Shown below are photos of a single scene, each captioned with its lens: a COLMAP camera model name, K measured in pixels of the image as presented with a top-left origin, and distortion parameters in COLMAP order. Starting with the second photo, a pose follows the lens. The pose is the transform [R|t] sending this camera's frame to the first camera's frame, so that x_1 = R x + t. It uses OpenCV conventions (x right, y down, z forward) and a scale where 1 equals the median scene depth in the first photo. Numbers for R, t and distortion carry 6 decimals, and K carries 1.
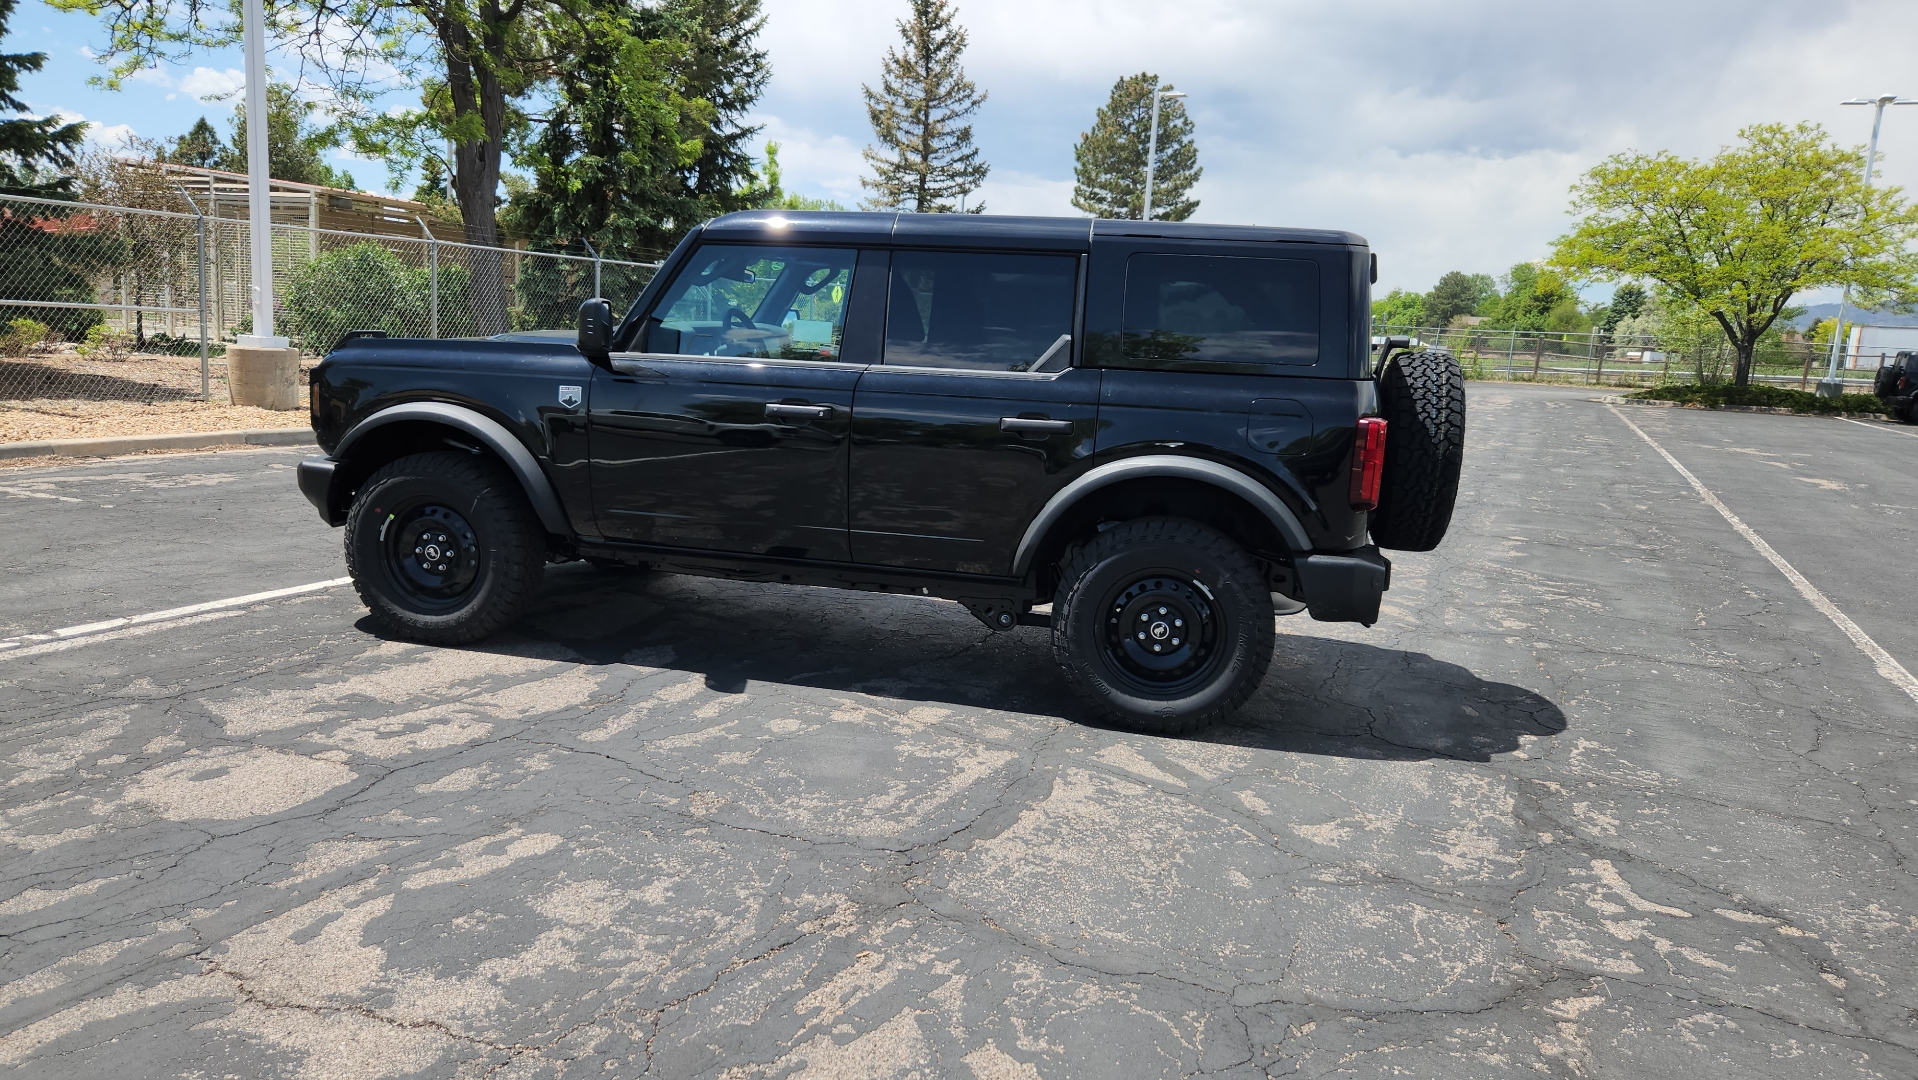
lens RADIAL K [[1286.9, 0, 947.4], [0, 1286.9, 526.8], [0, 0, 1]] dist [0.068161, -0.056352]
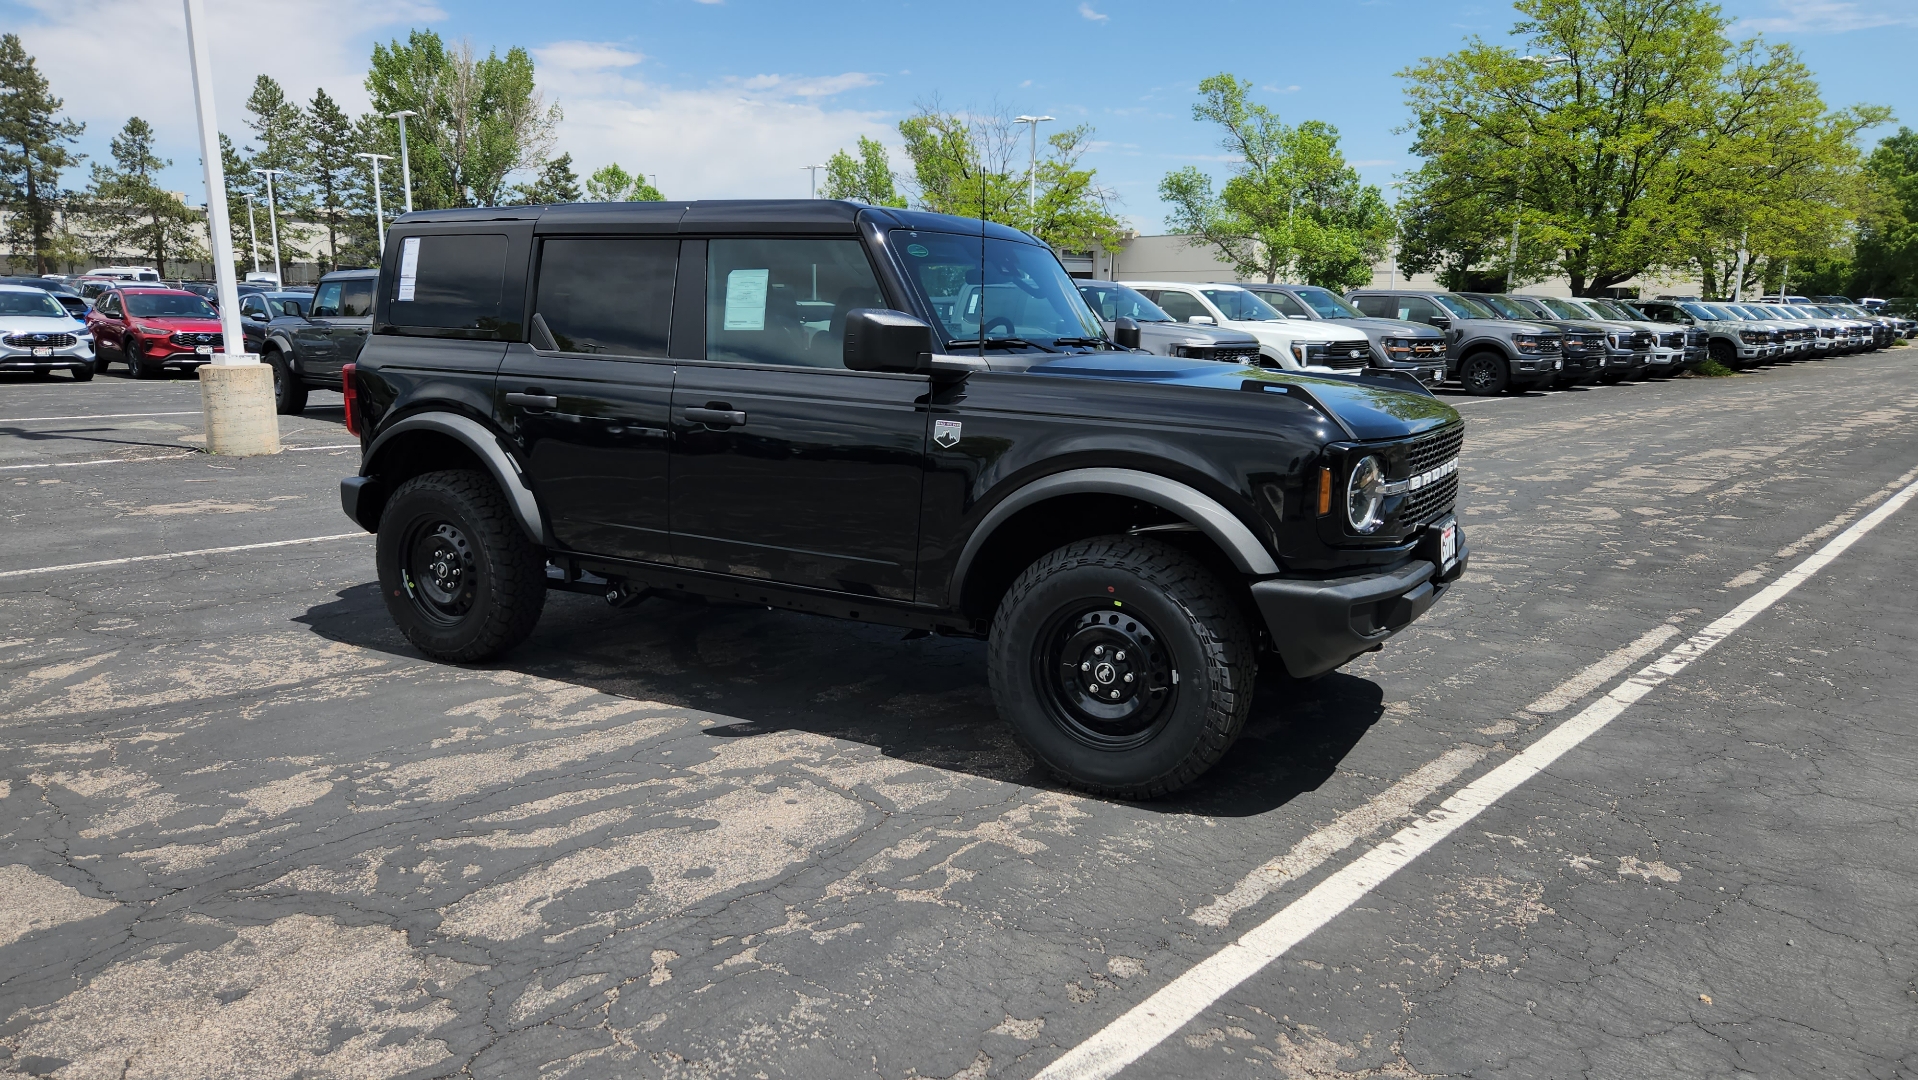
lens RADIAL K [[1286.6, 0, 931.3], [0, 1286.6, 545.6], [0, 0, 1]] dist [0.069351, -0.056291]
pose [[-0.949272, -0.121162, 0.290176, -0.456796], [-0.016645, 0.940856, 0.338398, -0.365452], [-0.314015, 0.316402, -0.895145, 2.120912]]
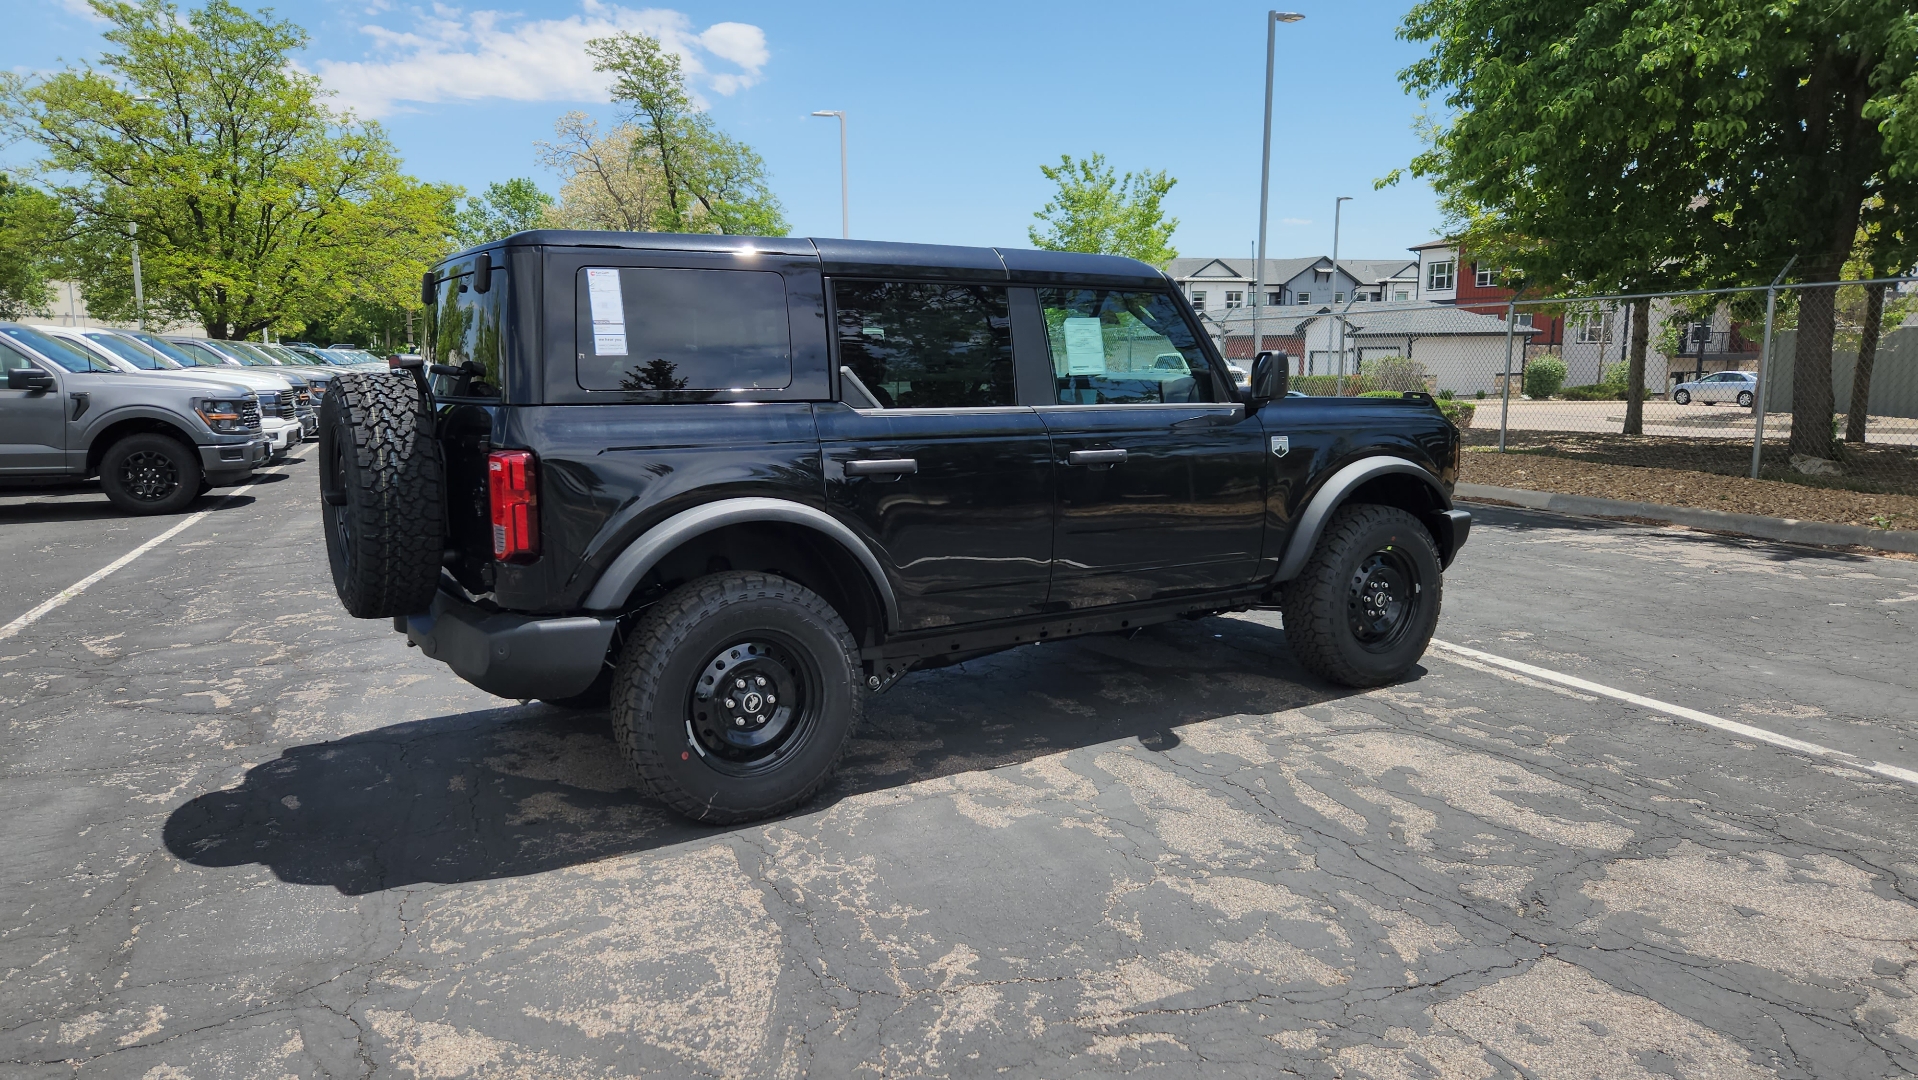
lens RADIAL K [[1286.9, 0, 927.9], [0, 1286.9, 537.4], [0, 0, 1]] dist [0.068161, -0.056352]
pose [[-0.713731, 0.048597, -0.698732, 0.722331], [-0.137502, 0.968457, 0.207810, -0.263079], [0.686790, 0.244397, -0.684536, 1.903849]]
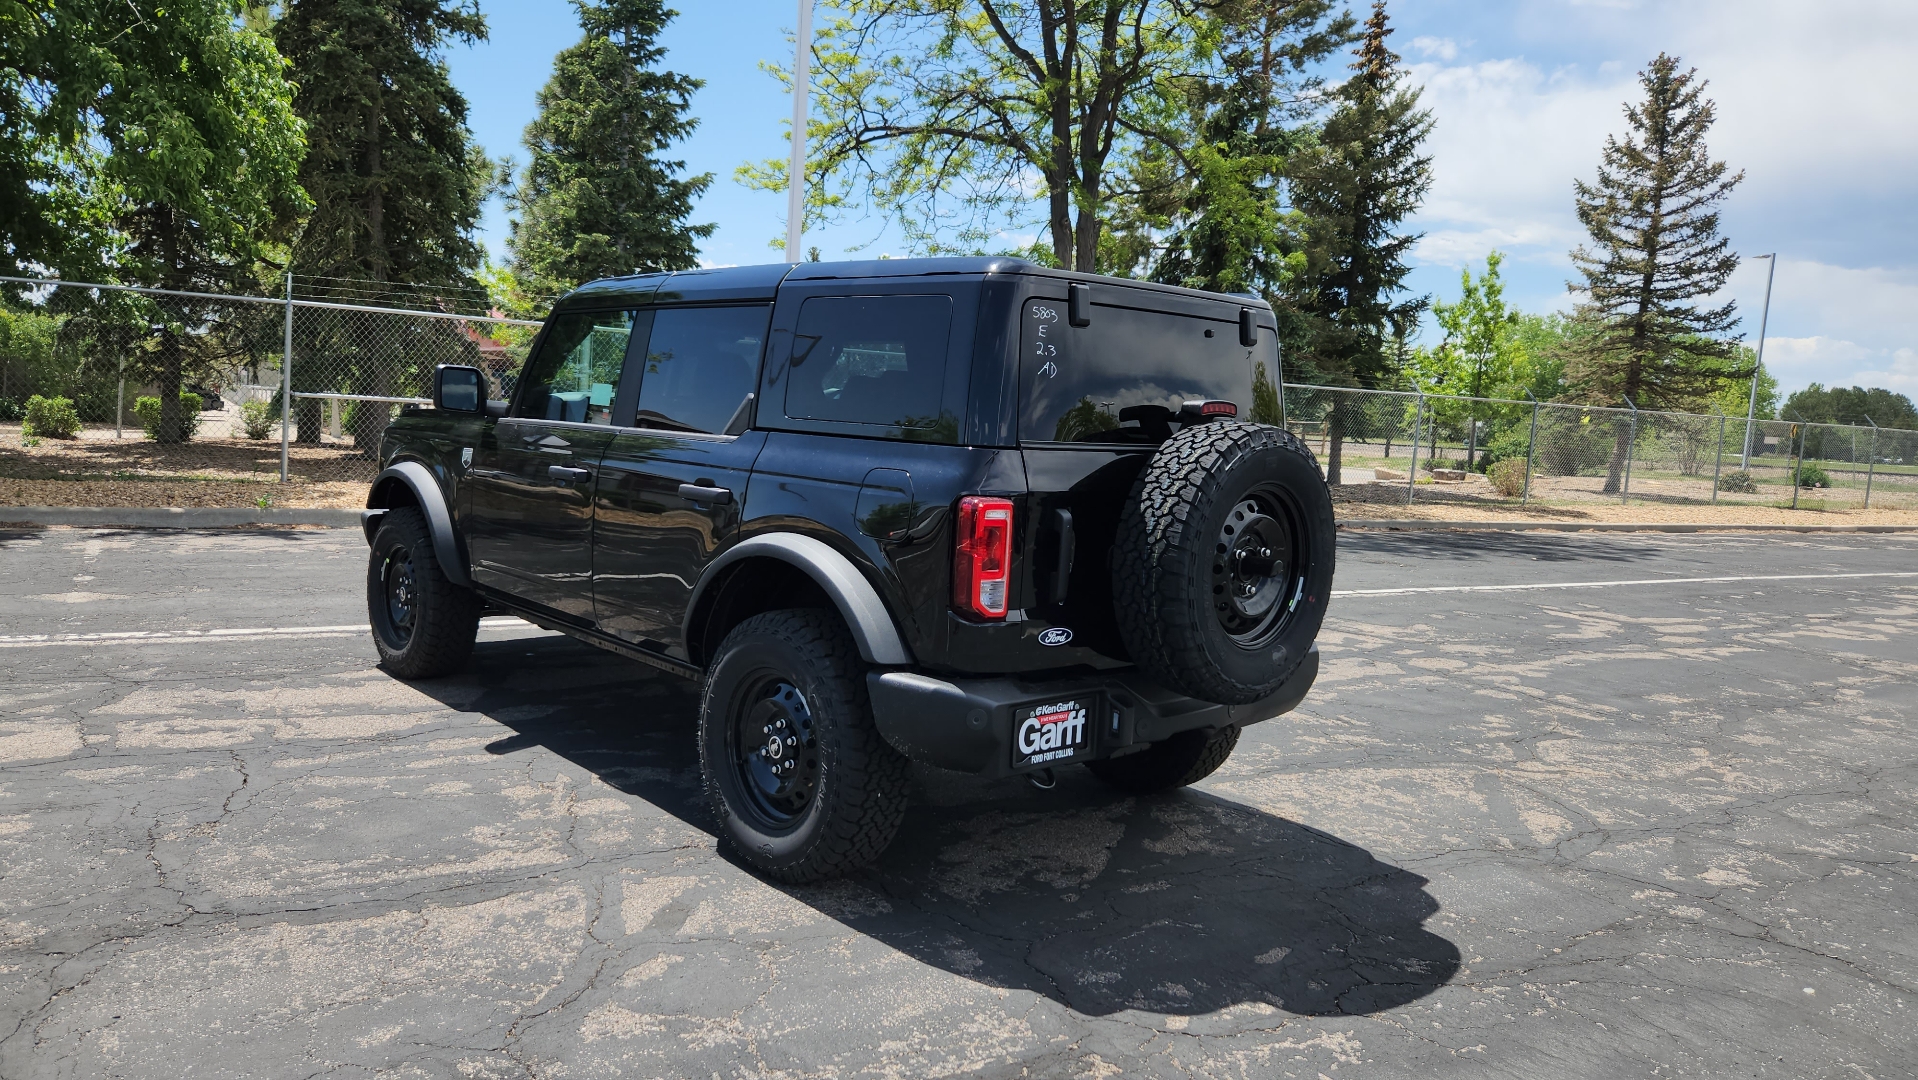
lens RADIAL K [[1286.6, 0, 933.7], [0, 1286.6, 503.2], [0, 0, 1]] dist [0.069351, -0.056291]
pose [[0.818944, 0.040855, -0.572417, 0.666161], [-0.106202, 0.991023, -0.081209, -0.016100], [0.563960, 0.127298, 0.815931, 0.347239]]
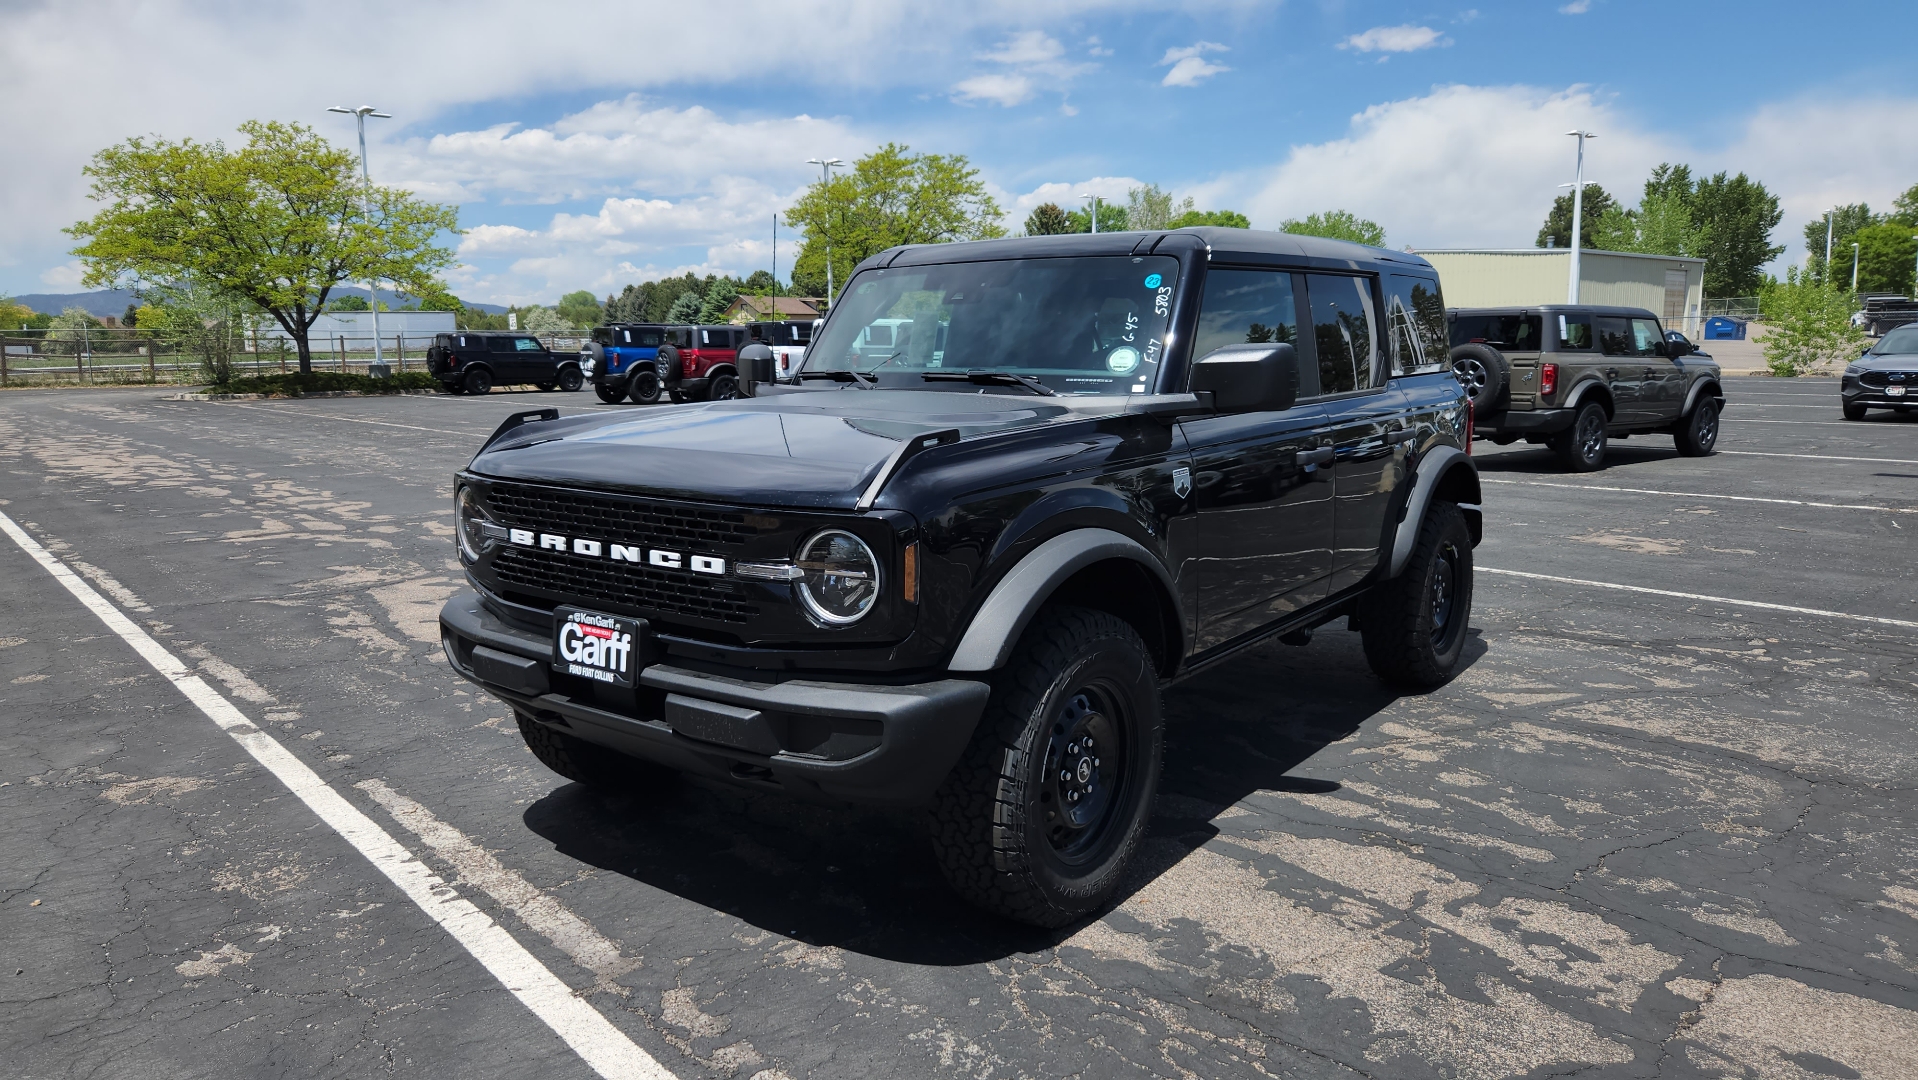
lens RADIAL K [[1286.9, 0, 921.8], [0, 1286.9, 525.0], [0, 0, 1]] dist [0.068161, -0.056352]
pose [[0.423890, -0.181624, 0.887316, -1.011396], [0.174189, 0.977746, 0.116920, -0.190131], [-0.888806, 0.104999, 0.446094, 0.830261]]
